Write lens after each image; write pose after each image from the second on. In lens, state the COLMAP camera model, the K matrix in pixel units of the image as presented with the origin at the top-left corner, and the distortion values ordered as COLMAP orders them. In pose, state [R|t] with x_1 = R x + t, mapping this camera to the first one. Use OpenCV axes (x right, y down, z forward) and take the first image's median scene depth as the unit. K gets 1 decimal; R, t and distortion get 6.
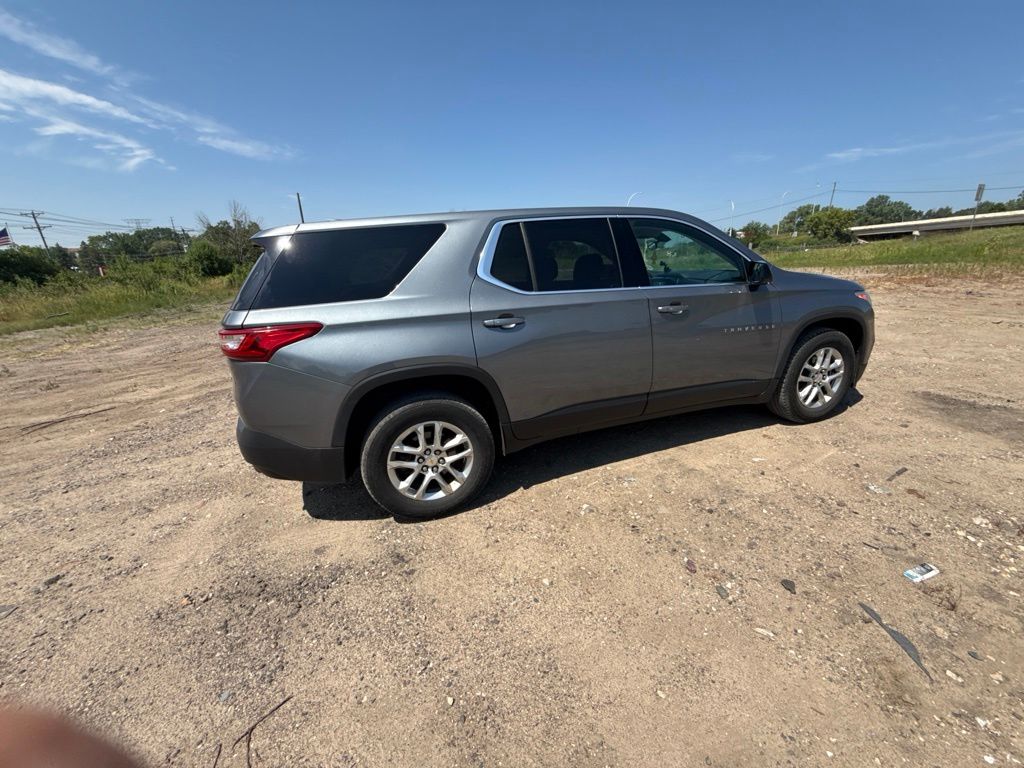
lens RADIAL K [[410.3, 0, 511.3], [0, 410.3, 382.0], [0, 0, 1]] dist [-0.001185, 0.000232]
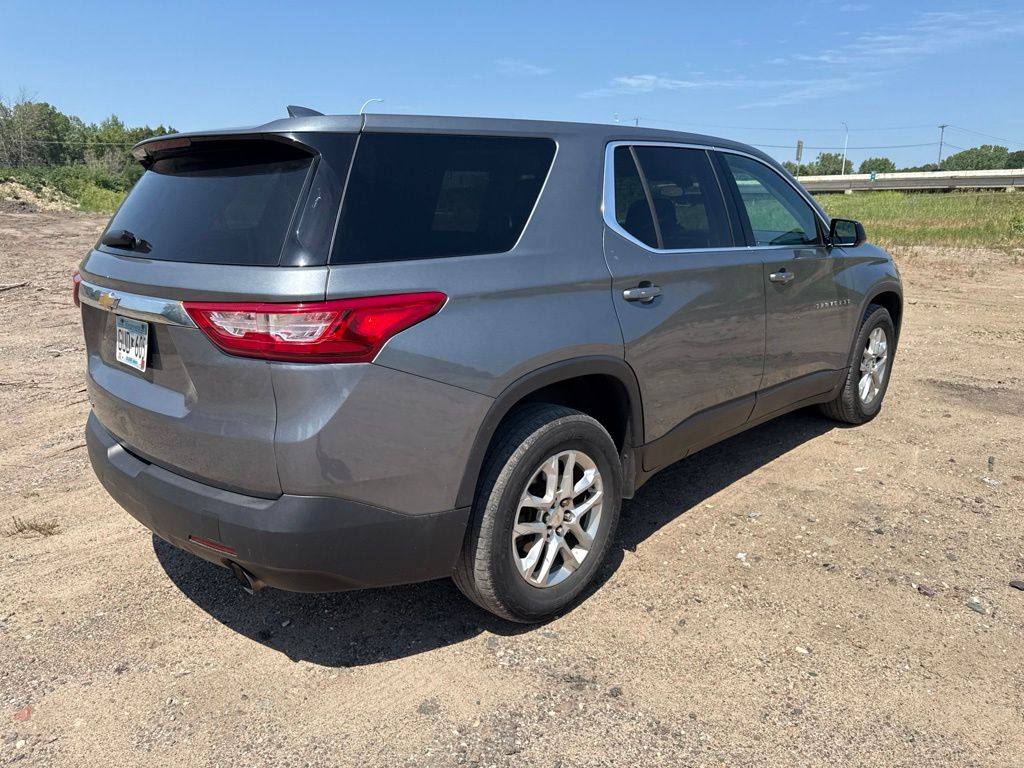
lens RADIAL K [[730.4, 0, 507.6], [0, 730.4, 379.9], [0, 0, 1]] dist [0.030673, -0.039236]
pose [[0.888082, -0.053969, 0.456506, -0.739121], [0.081704, 0.995804, -0.041221, 0.026204], [-0.452366, 0.073906, 0.888765, 0.053861]]
